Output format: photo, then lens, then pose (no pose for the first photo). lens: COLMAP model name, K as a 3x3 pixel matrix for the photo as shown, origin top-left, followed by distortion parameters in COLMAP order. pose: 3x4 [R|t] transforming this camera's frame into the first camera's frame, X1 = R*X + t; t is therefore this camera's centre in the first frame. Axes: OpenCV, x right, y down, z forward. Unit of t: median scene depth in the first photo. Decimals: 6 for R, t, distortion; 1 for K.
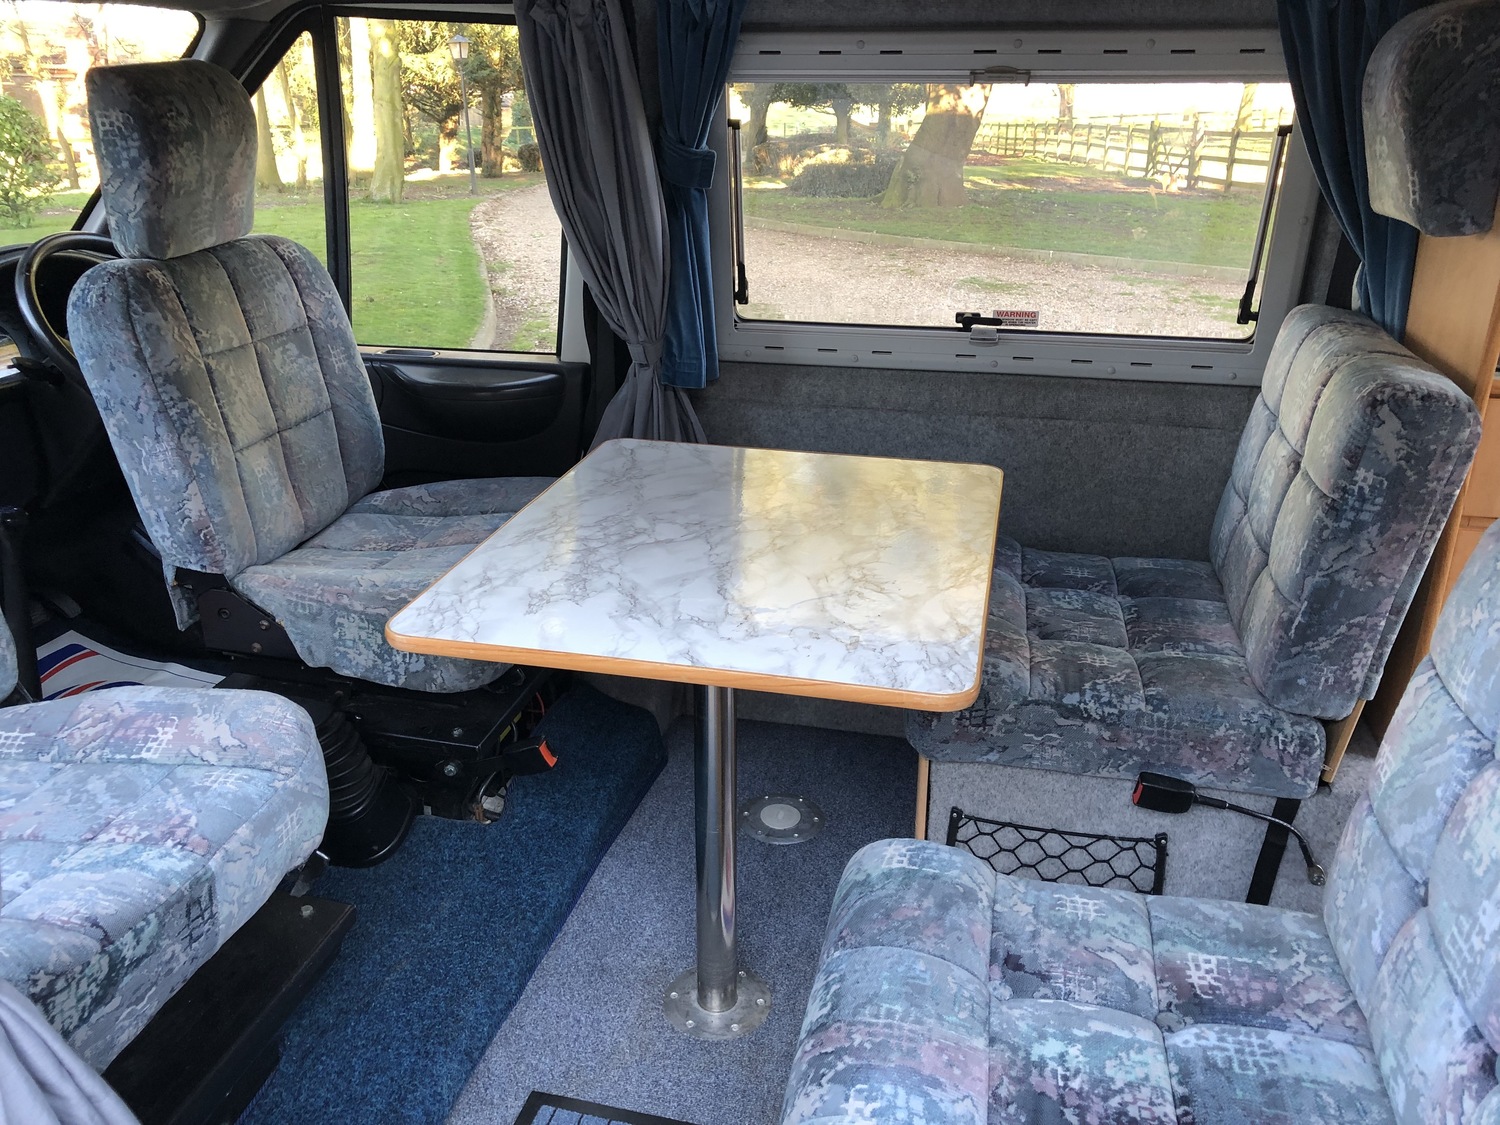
lens RADIAL K [[1227.7, 0, 755.4], [0, 1227.7, 566.5], [0, 0, 1]] dist [-0.006365, 0.005867]
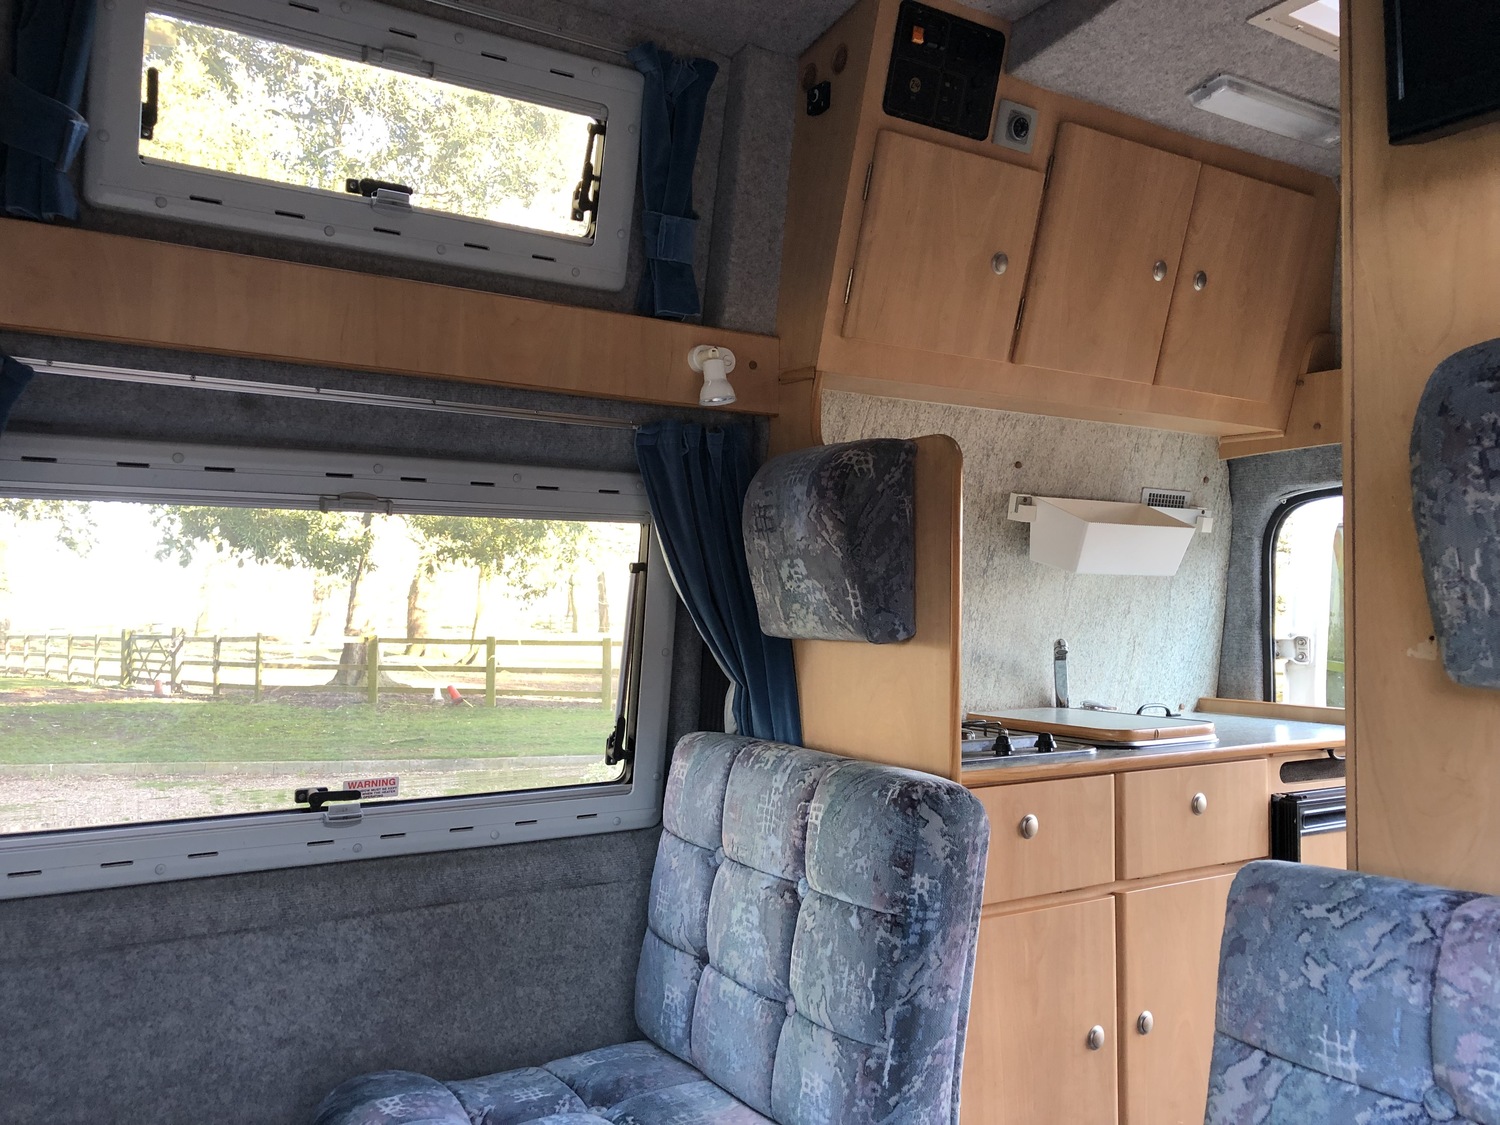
lens RADIAL K [[1227.7, 0, 745.1], [0, 1227.7, 547.8], [0, 0, 1]] dist [-0.006365, 0.005867]
pose [[0.706895, 0.030489, 0.706662, -0.205576], [0.259045, 0.918498, -0.298759, -0.046953], [-0.658176, 0.394248, 0.641383, 0.283747]]
